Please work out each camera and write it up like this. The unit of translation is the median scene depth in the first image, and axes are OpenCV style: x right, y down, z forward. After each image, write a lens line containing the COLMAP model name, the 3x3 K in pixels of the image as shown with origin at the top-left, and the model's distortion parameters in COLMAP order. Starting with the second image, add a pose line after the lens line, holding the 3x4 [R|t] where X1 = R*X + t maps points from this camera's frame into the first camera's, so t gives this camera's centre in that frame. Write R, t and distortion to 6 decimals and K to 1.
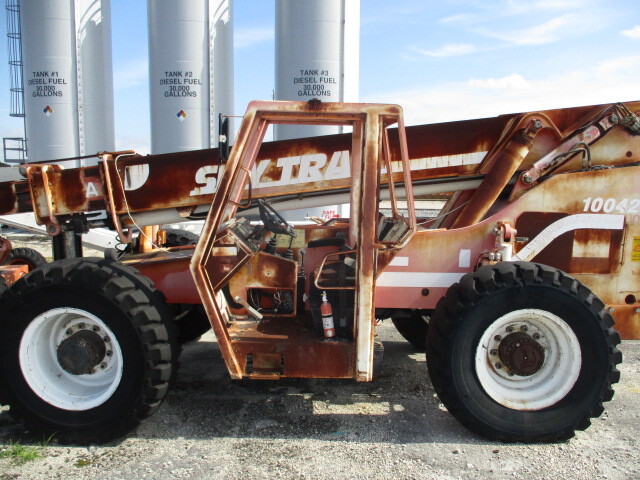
lens RADIAL K [[531.8, 0, 322.6], [0, 531.8, 238.9], [0, 0, 1]] dist [-0.041189, 0.008103]
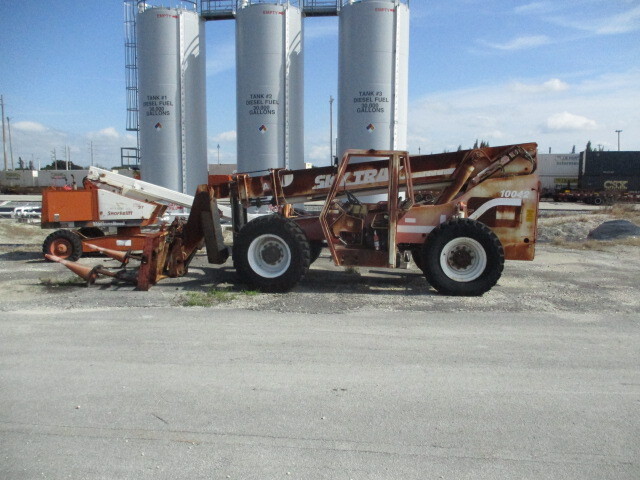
lens RADIAL K [[531.8, 0, 315.2], [0, 531.8, 241.1], [0, 0, 1]] dist [-0.041189, 0.008103]
pose [[0.993371, 0.012080, -0.114314, 0.007267], [-0.011845, 0.999926, 0.002733, 0.123268], [0.114339, -0.001361, 0.993441, -1.139882]]
